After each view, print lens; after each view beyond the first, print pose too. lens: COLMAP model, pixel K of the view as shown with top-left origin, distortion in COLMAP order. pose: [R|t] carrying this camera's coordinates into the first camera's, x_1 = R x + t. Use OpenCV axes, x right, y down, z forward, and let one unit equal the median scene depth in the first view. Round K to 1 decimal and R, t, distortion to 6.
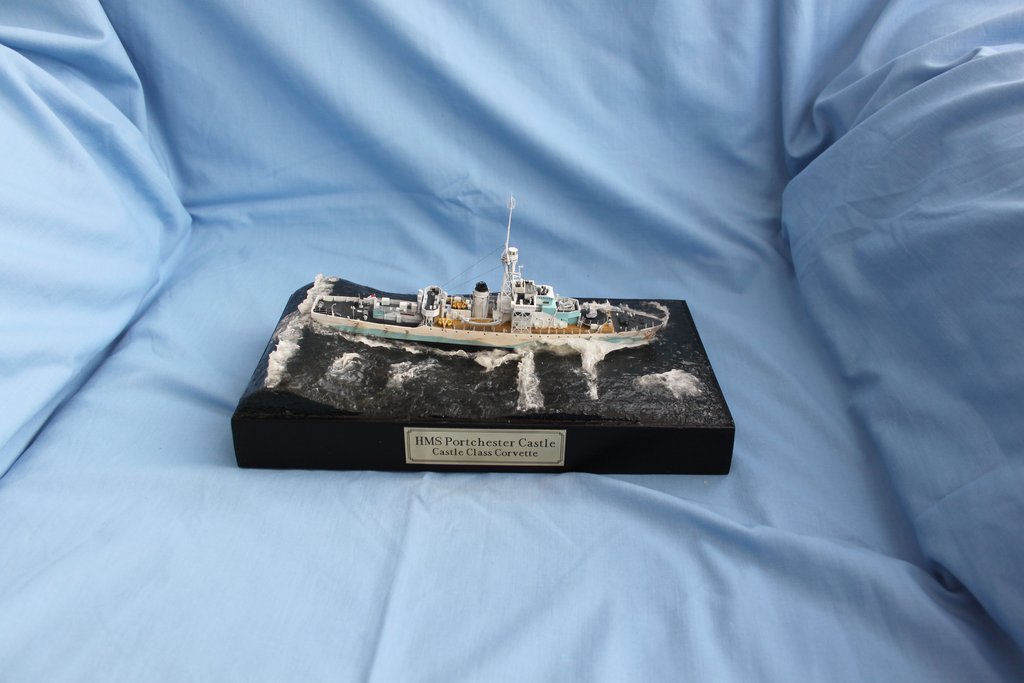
lens RADIAL K [[841.2, 0, 513.5], [0, 841.2, 341.8], [0, 0, 1]] dist [-0.001678, 0.004503]
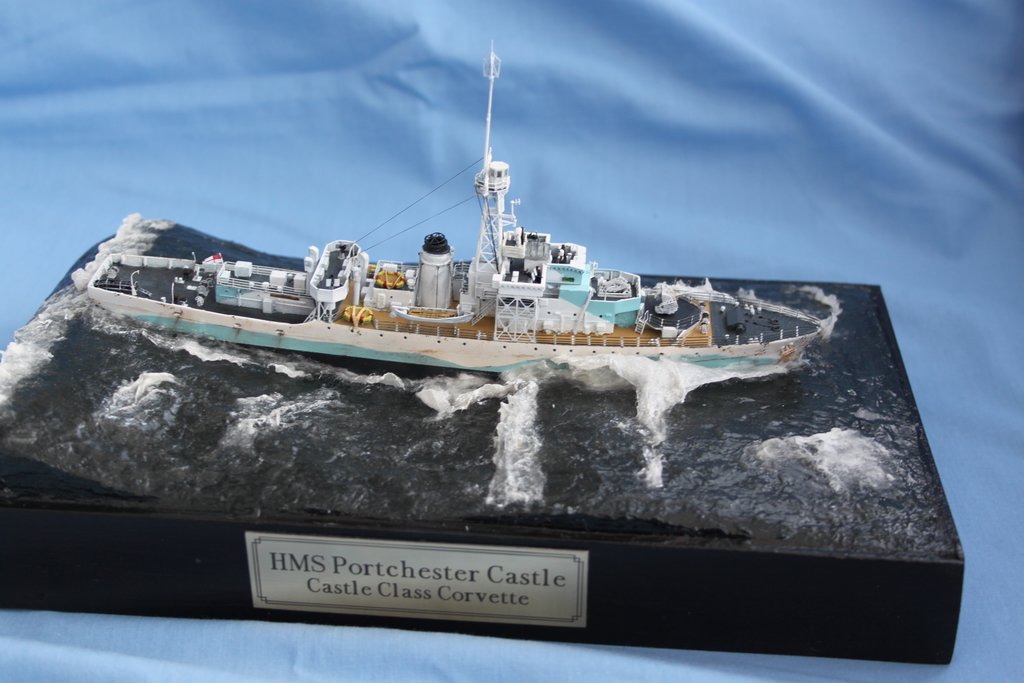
lens RADIAL K [[1444.3, 0, 506.4], [0, 1444.3, 335.7], [0, 0, 1]] dist [0.052261, 0.000000]
pose [[0.995193, 0.027937, -0.093866, 0.083298], [-0.029916, 0.999357, -0.019740, 0.002724], [0.093254, 0.022454, 0.995389, 0.185208]]
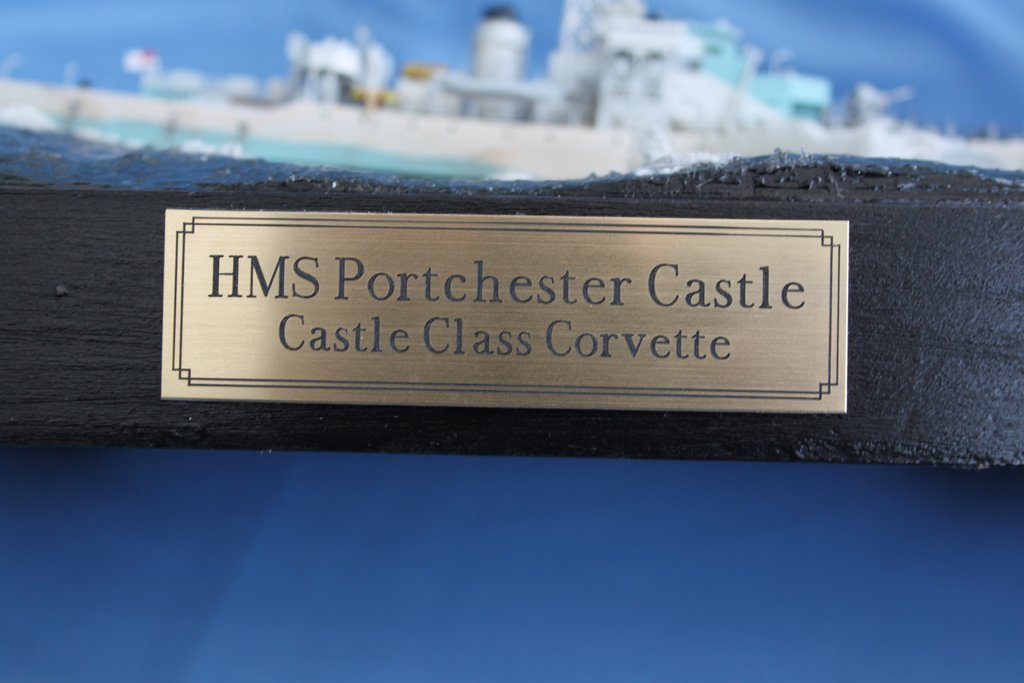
lens RADIAL K [[1519.4, 0, 513.6], [0, 1519.4, 339.6], [0, 0, 1]] dist [0.006983, 0.000000]
pose [[0.999591, -0.003748, -0.028347, -0.018087], [-0.011916, 0.846582, -0.532125, 0.336663], [0.025992, 0.532245, 0.846191, 0.611100]]
